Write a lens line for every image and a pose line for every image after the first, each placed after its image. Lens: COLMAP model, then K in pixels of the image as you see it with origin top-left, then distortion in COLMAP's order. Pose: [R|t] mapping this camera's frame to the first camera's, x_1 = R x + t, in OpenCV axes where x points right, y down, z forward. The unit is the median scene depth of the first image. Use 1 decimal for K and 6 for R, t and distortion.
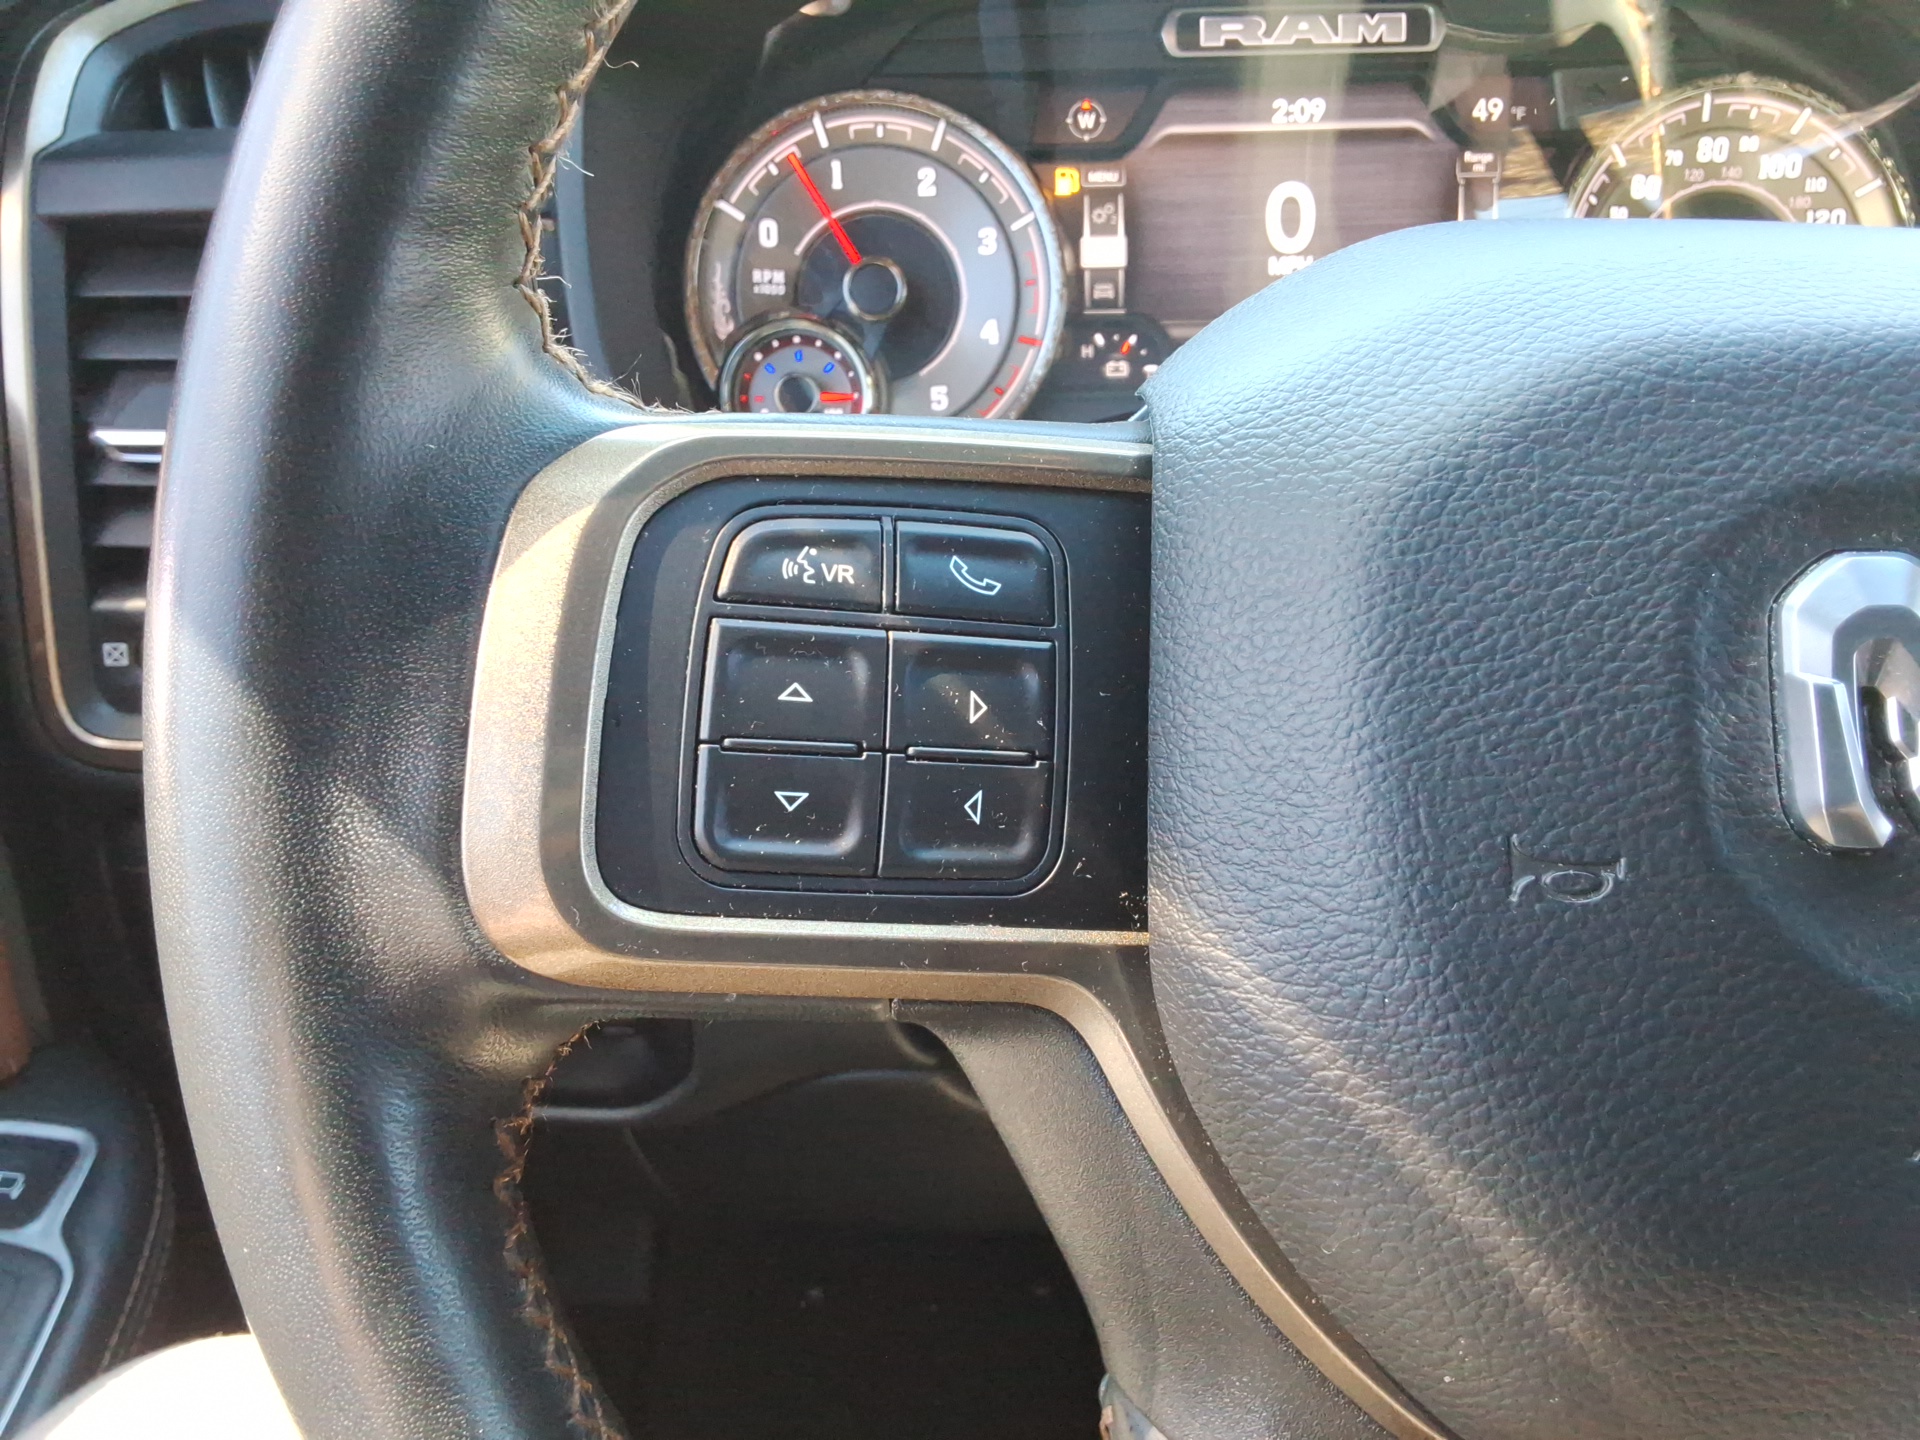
lens RADIAL K [[1629.5, 0, 951.4], [0, 1629.5, 746.9], [0, 0, 1]] dist [0.116115, -0.209133]
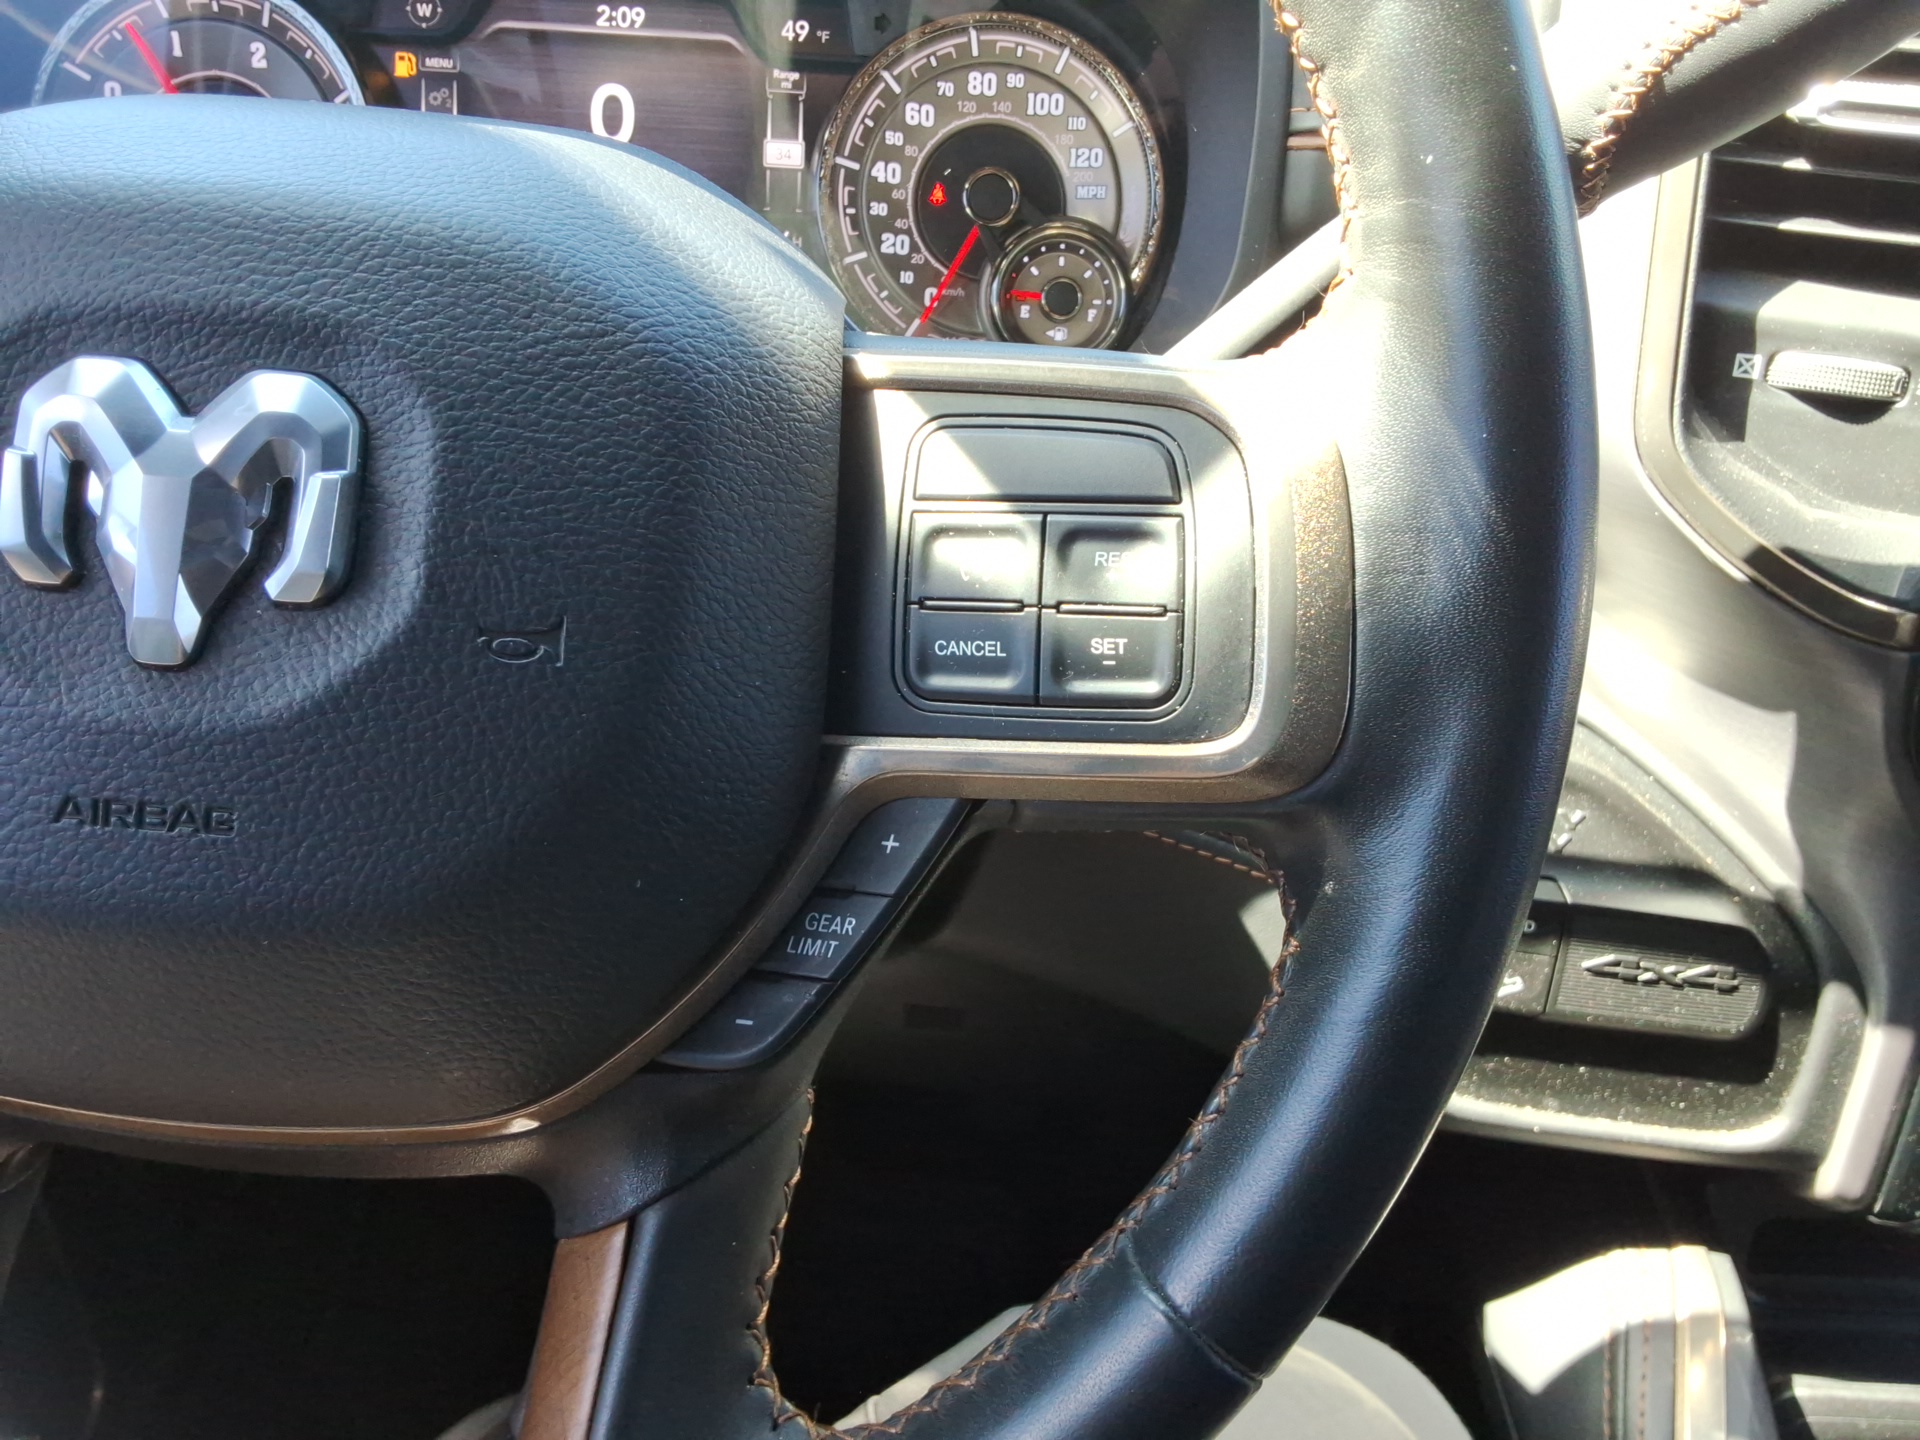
lens RADIAL K [[1629.5, 0, 951.4], [0, 1629.5, 746.9], [0, 0, 1]] dist [0.116115, -0.209133]
pose [[0.997367, 0.070976, 0.014868, 0.451847], [-0.071649, 0.996123, 0.051041, 0.022760], [-0.011188, -0.051972, 0.998586, -0.116027]]
